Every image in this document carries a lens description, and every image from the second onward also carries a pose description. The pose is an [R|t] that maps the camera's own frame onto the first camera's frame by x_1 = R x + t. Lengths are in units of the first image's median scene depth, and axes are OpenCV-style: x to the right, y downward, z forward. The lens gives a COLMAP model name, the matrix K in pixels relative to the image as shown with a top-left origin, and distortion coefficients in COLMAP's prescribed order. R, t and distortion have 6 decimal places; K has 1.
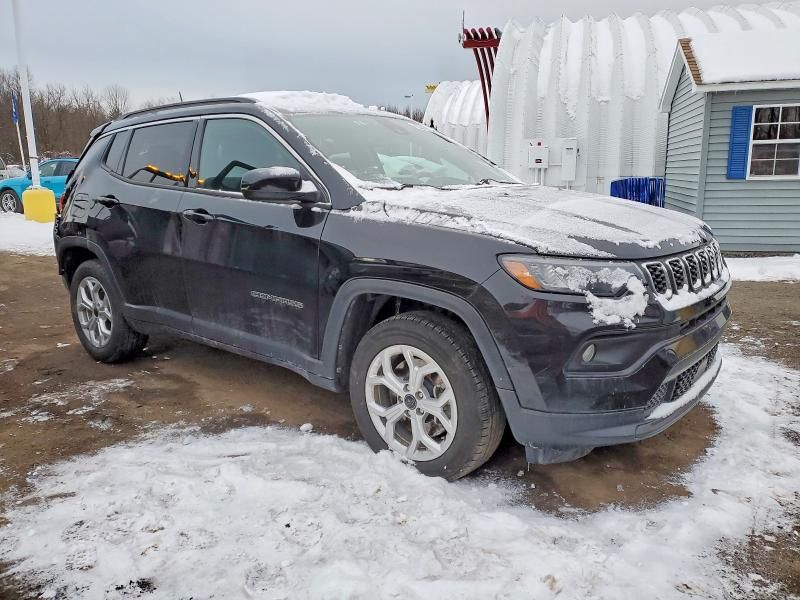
lens RADIAL K [[609.6, 0, 399.4], [0, 609.6, 300.4], [0, 0, 1]] dist [0.014247, 0.005764]
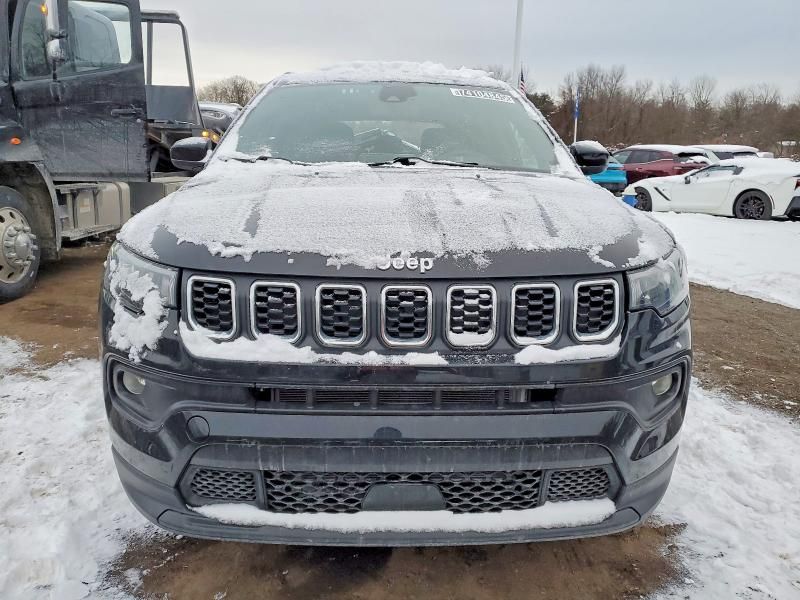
lens RADIAL K [[609.6, 0, 400.3], [0, 609.6, 299.5], [0, 0, 1]] dist [0.014247, 0.005764]
pose [[0.647794, 0.191803, -0.737275, 1.000719], [-0.184298, 0.978496, 0.092627, -0.134188], [0.739187, 0.075875, 0.669212, 0.703936]]
